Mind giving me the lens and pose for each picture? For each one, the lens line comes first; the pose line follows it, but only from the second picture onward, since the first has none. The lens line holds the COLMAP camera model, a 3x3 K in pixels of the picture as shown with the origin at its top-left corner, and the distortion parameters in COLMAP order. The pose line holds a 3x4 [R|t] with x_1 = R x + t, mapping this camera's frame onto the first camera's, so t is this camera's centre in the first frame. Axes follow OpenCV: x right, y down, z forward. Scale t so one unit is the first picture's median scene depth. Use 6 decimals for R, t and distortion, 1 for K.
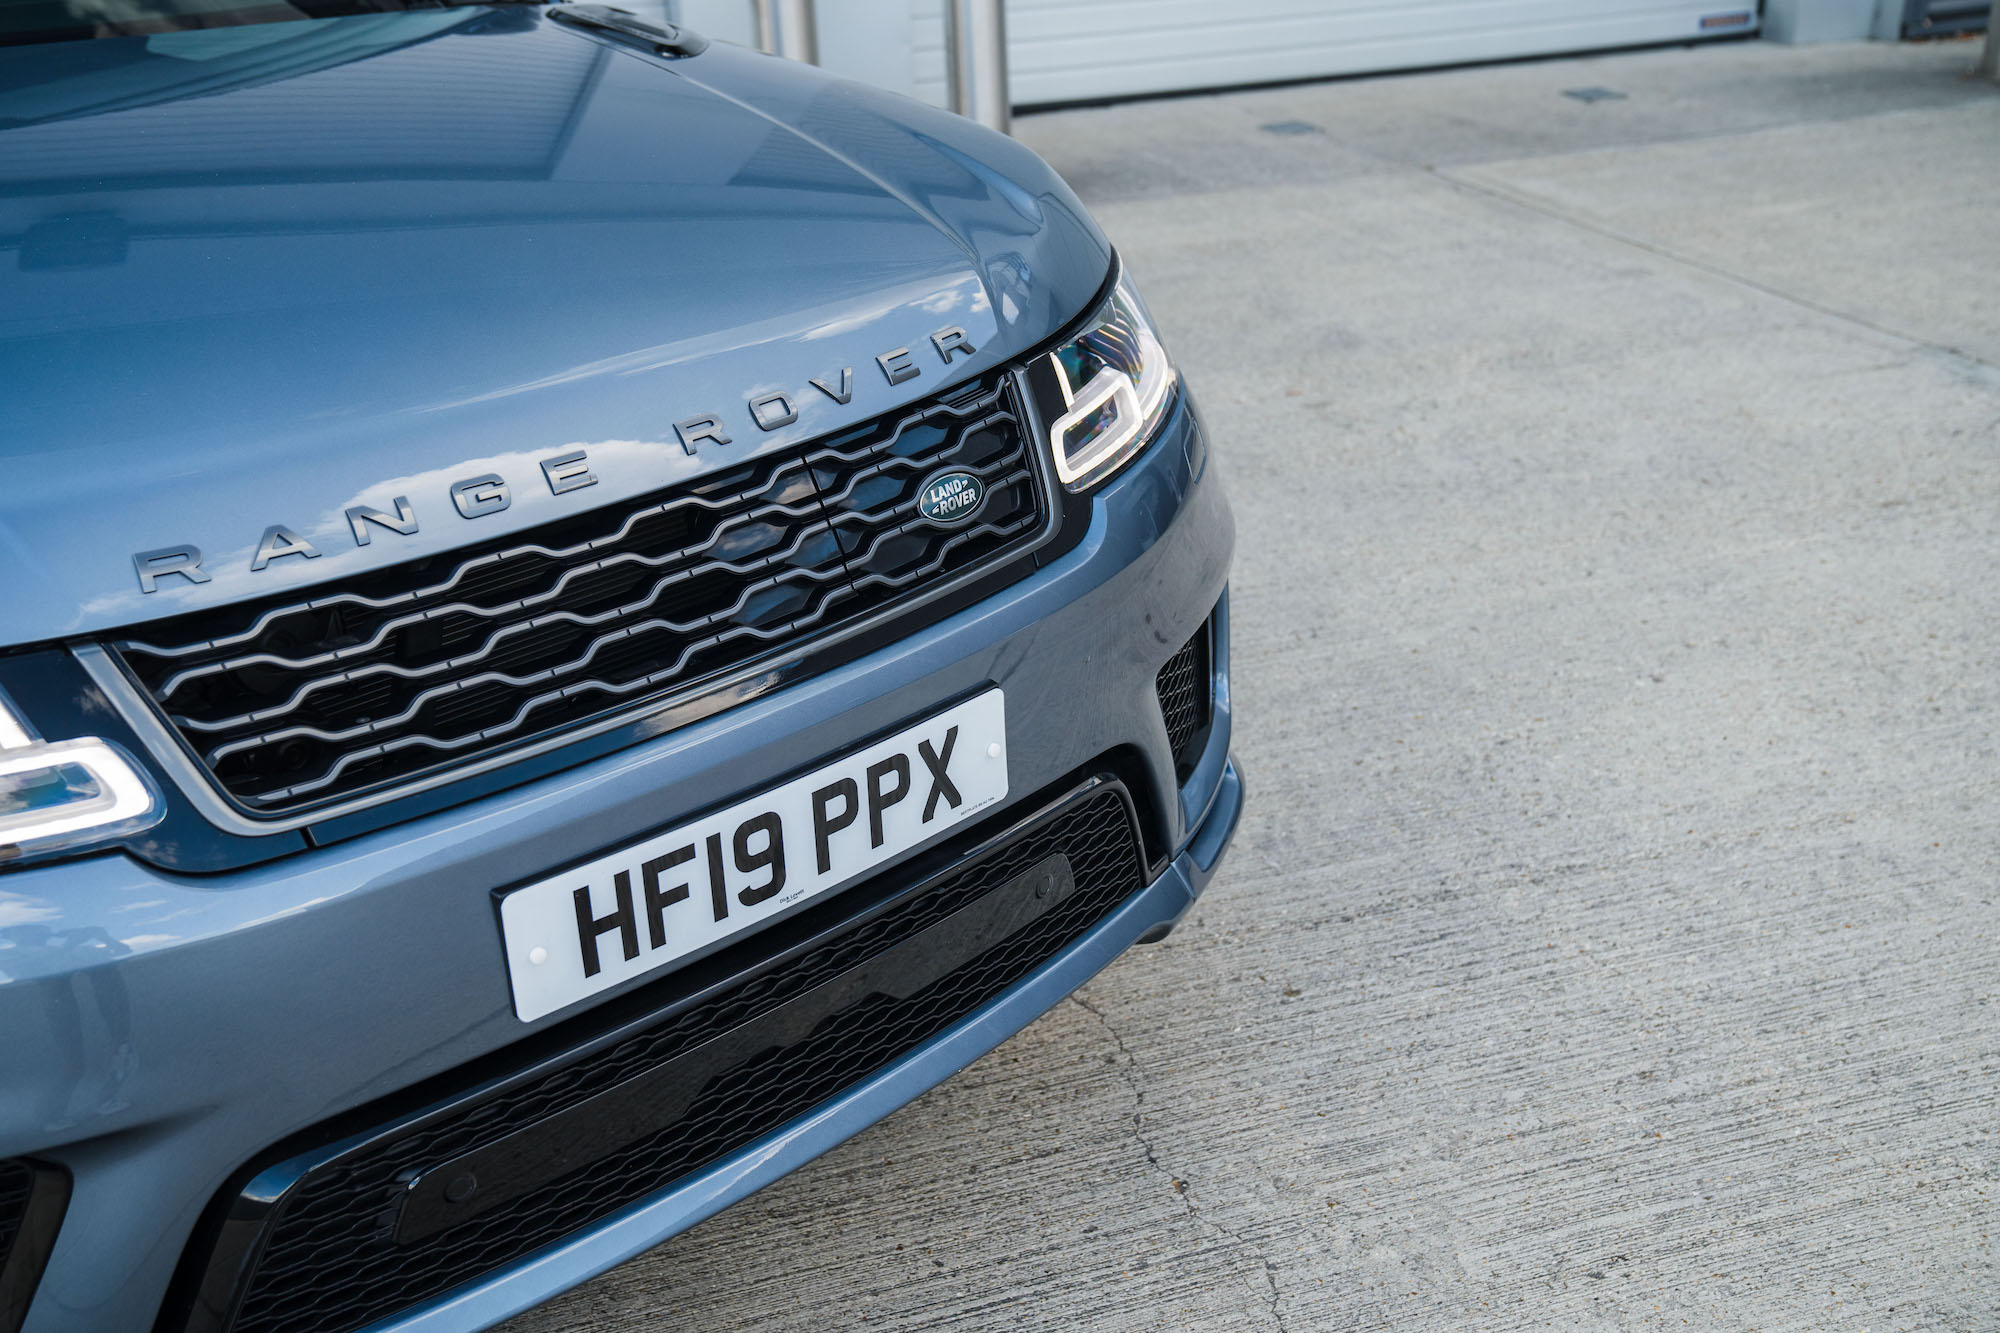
lens RADIAL K [[2153.4, 0, 998.2], [0, 2153.4, 671.3], [0, 0, 1]] dist [0.045016, 0.000000]
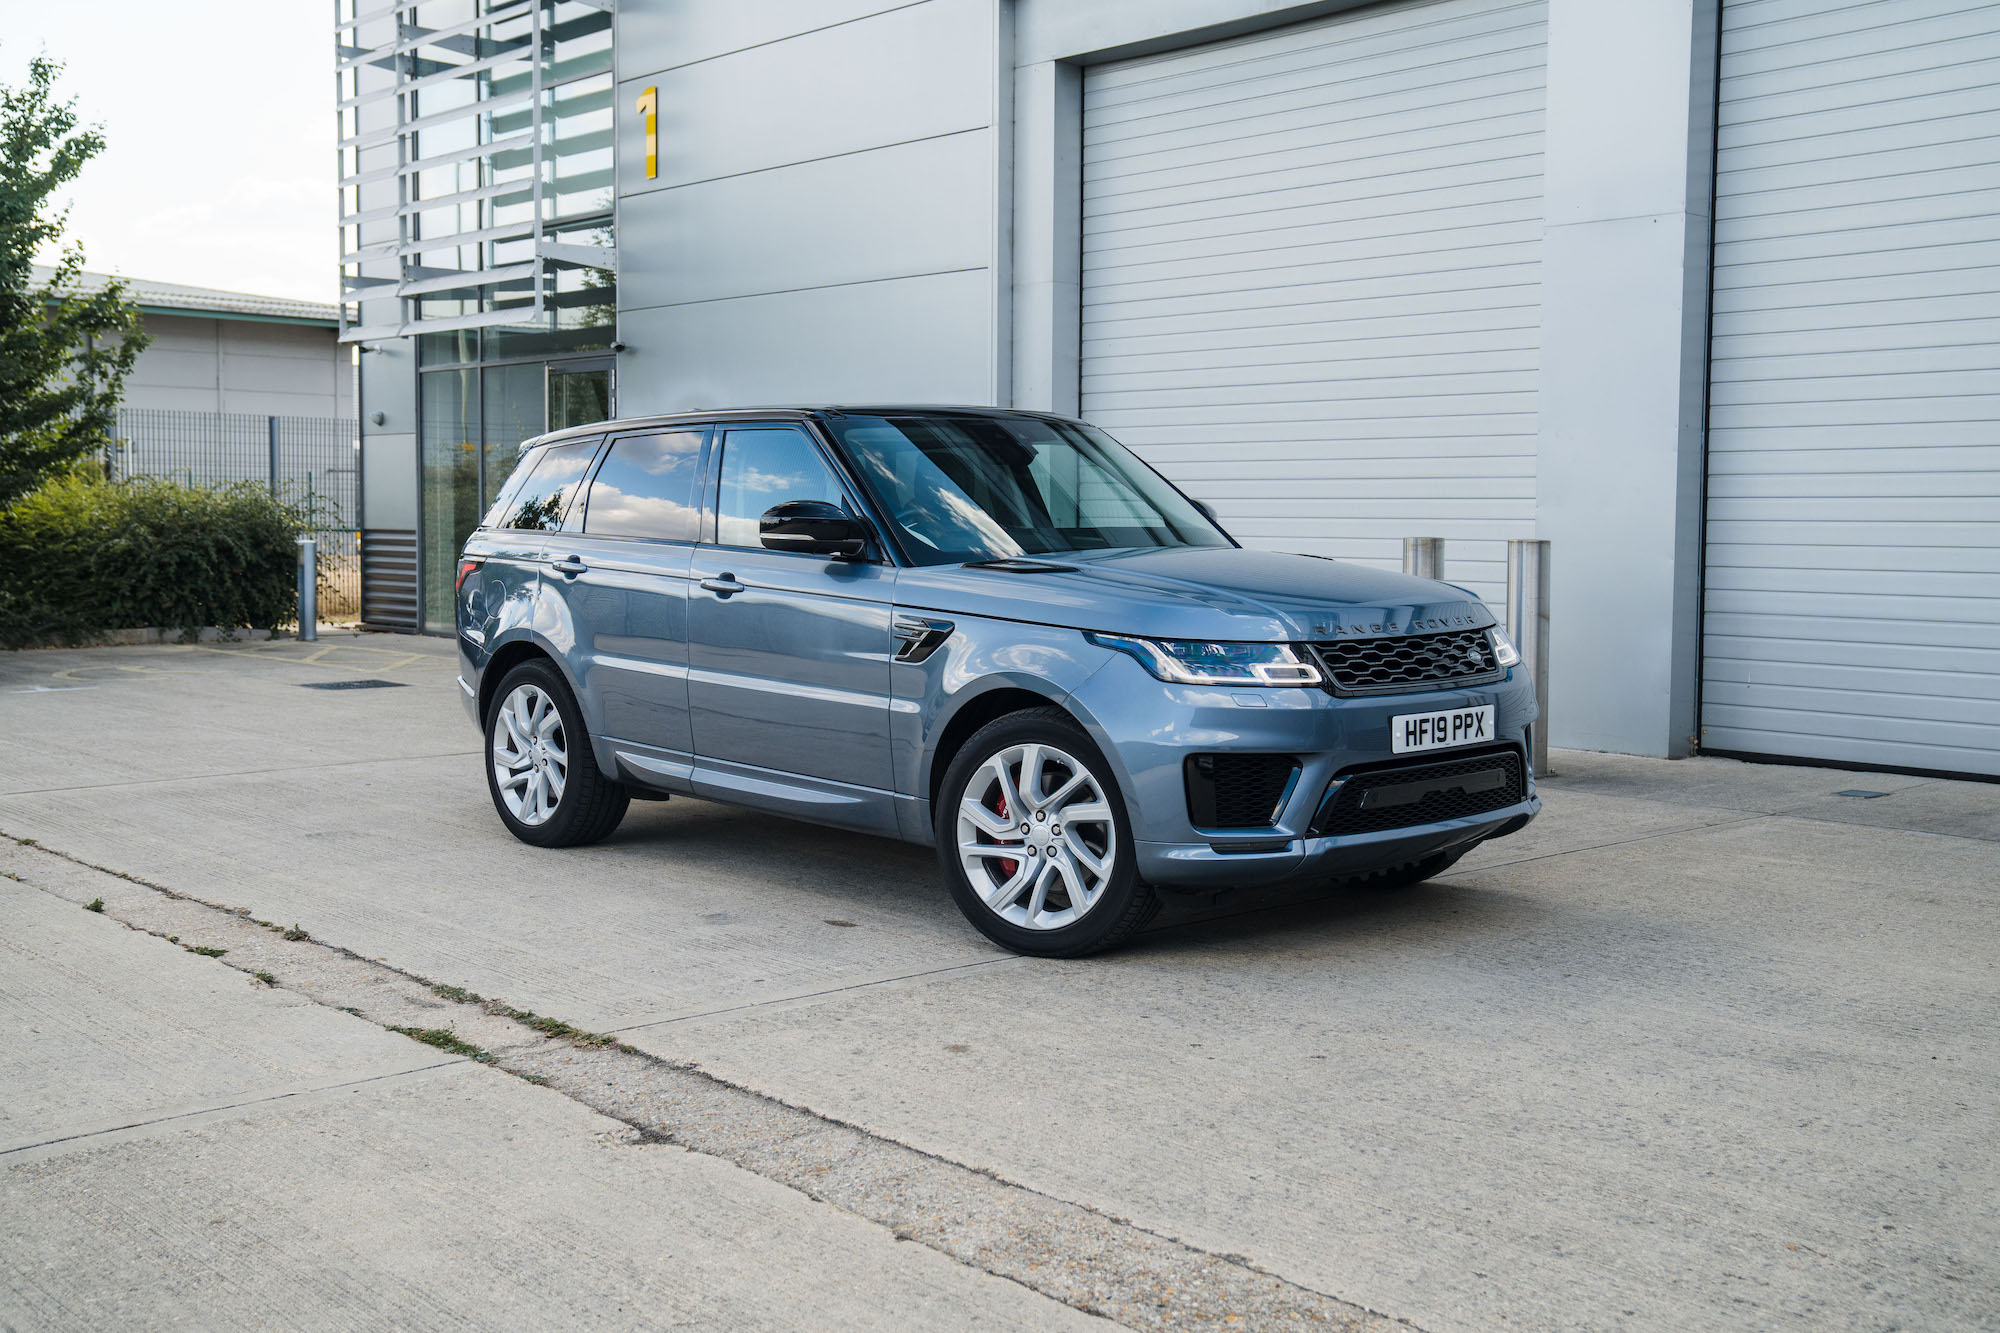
lens RADIAL K [[2022.7, 0, 1001.5], [0, 2022.7, 664.8], [0, 0, 1]] dist [-0.038508, 0.000000]
pose [[0.999225, 0.032422, -0.022314, -0.744967], [-0.038050, 0.940737, -0.336996, 1.109454], [0.010066, 0.337584, 0.941242, -2.176653]]
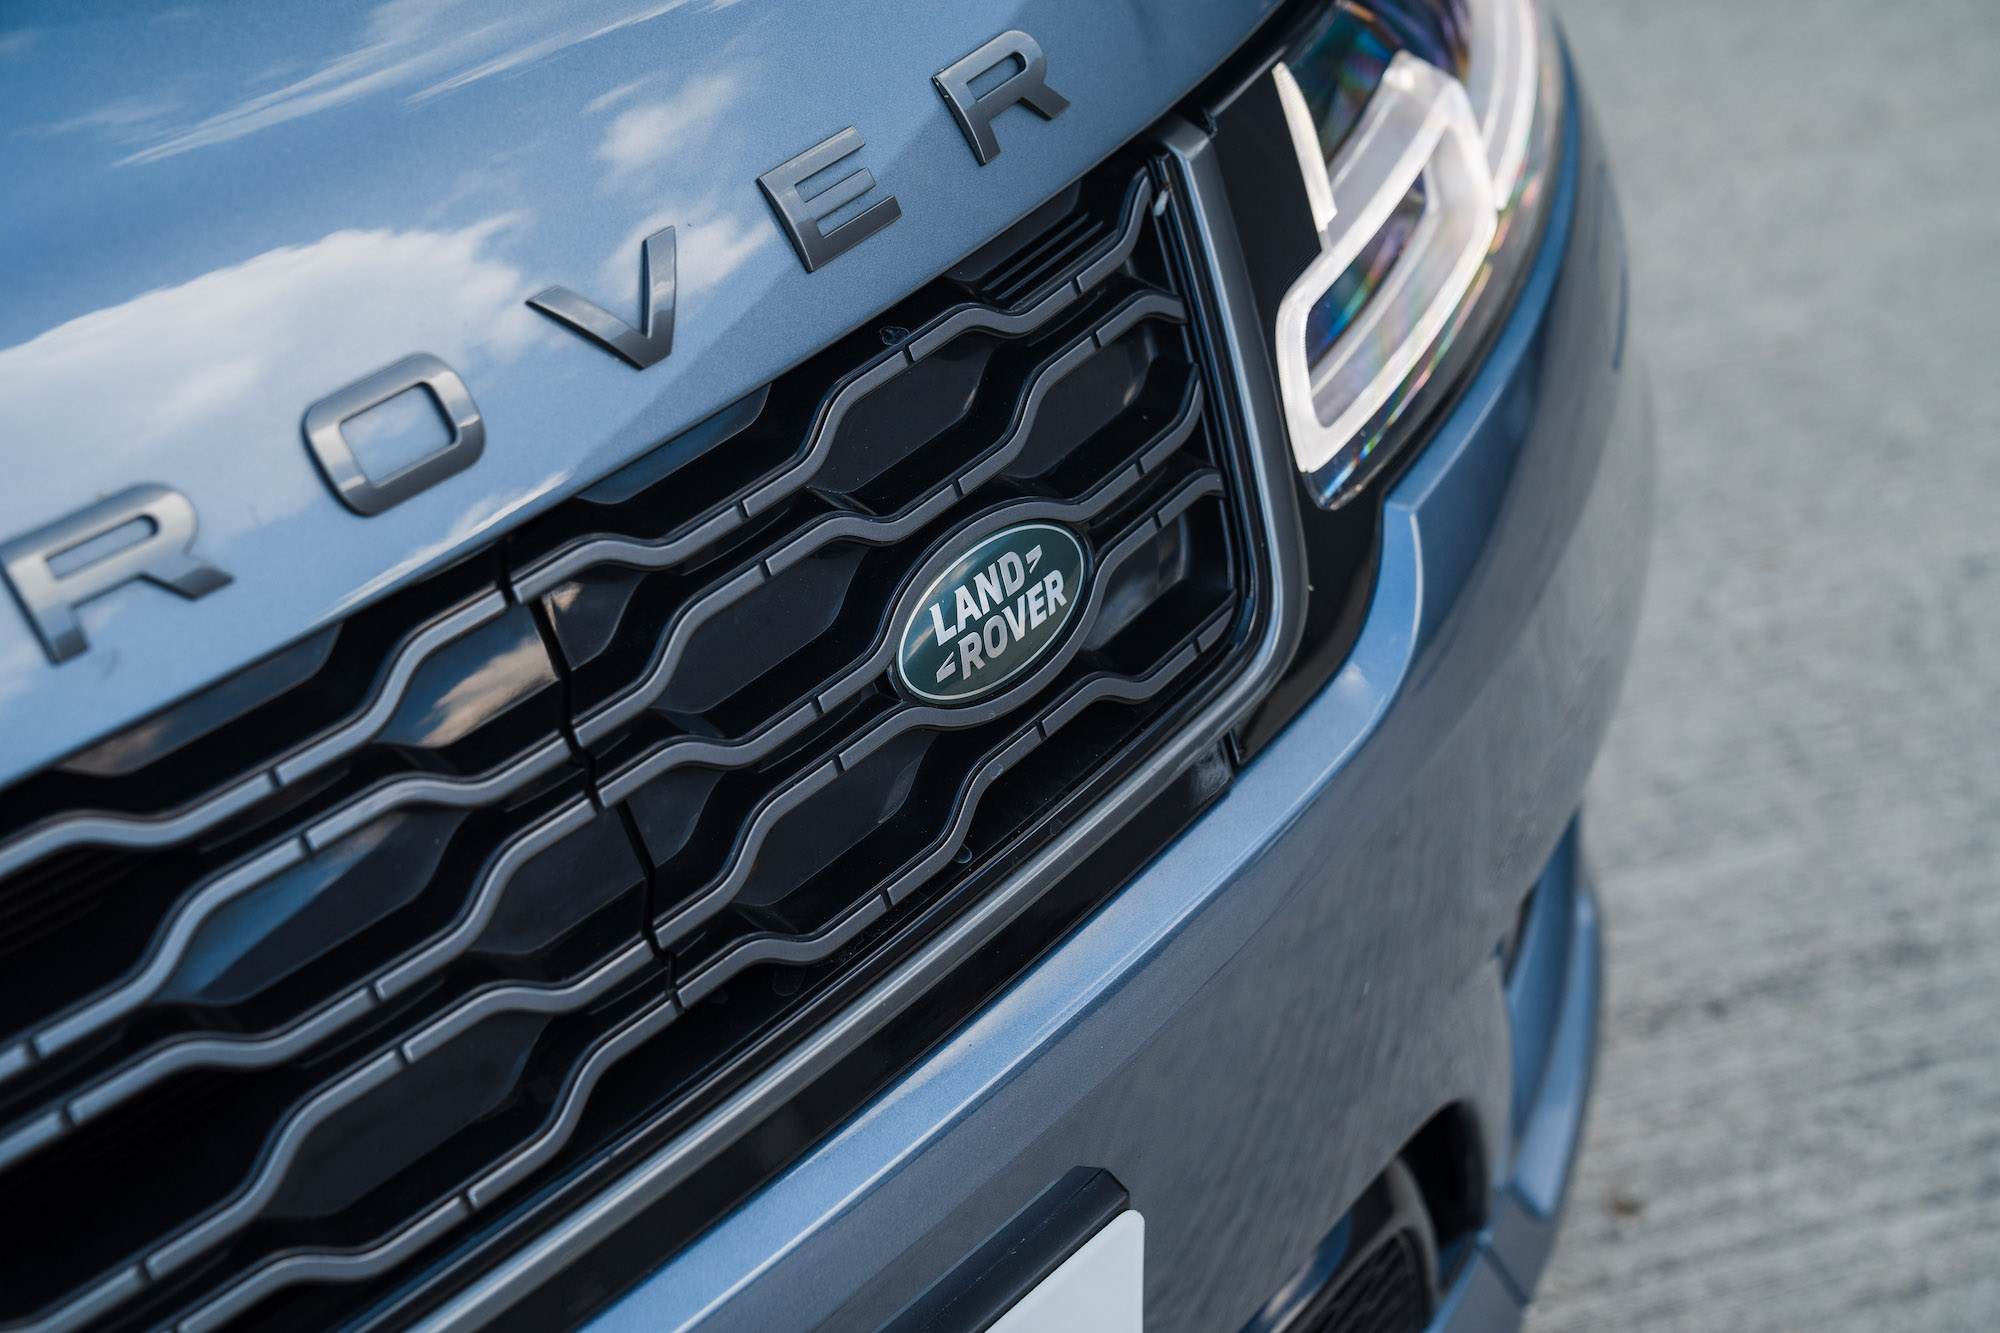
lens RADIAL K [[2671.6, 0, 1002.9], [0, 2671.6, 664.7], [0, 0, 1]] dist [0.170871, 0.000000]
pose [[0.999828, 0.013982, 0.012170, -0.026019], [-0.016381, 0.973732, 0.227108, -0.170504], [-0.008675, -0.227268, 0.973794, 0.626743]]
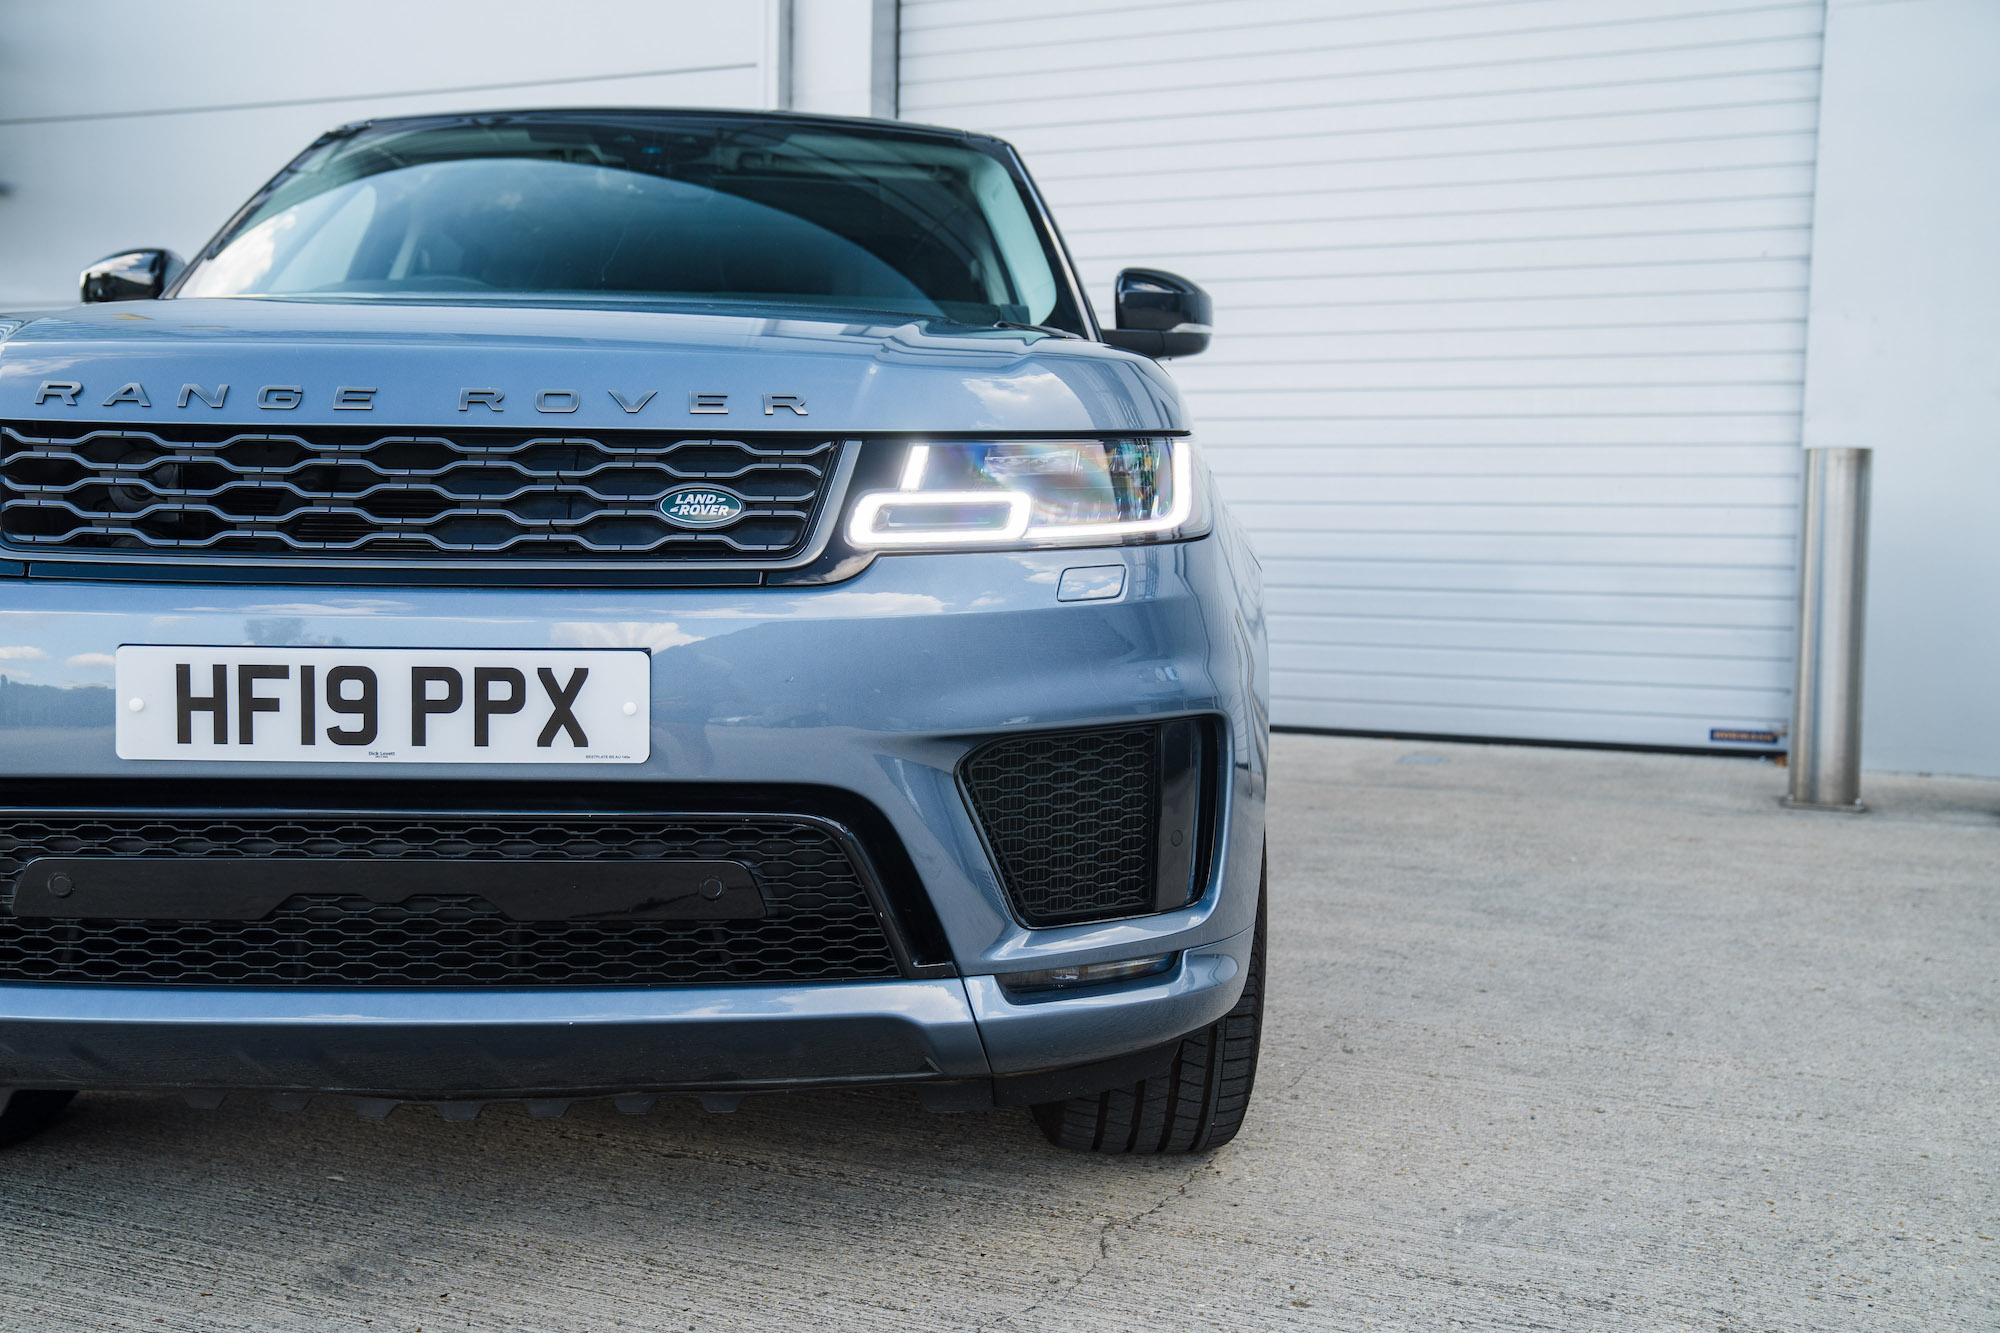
lens RADIAL K [[1995.9, 0, 1055.2], [0, 1995.9, 677.8], [0, 0, 1]] dist [0.017949, 0.000000]
pose [[0.759837, 0.095201, -0.643105, 0.836858], [-0.305681, 0.925366, -0.224182, 0.188872], [0.573765, 0.366927, 0.732228, 0.381276]]
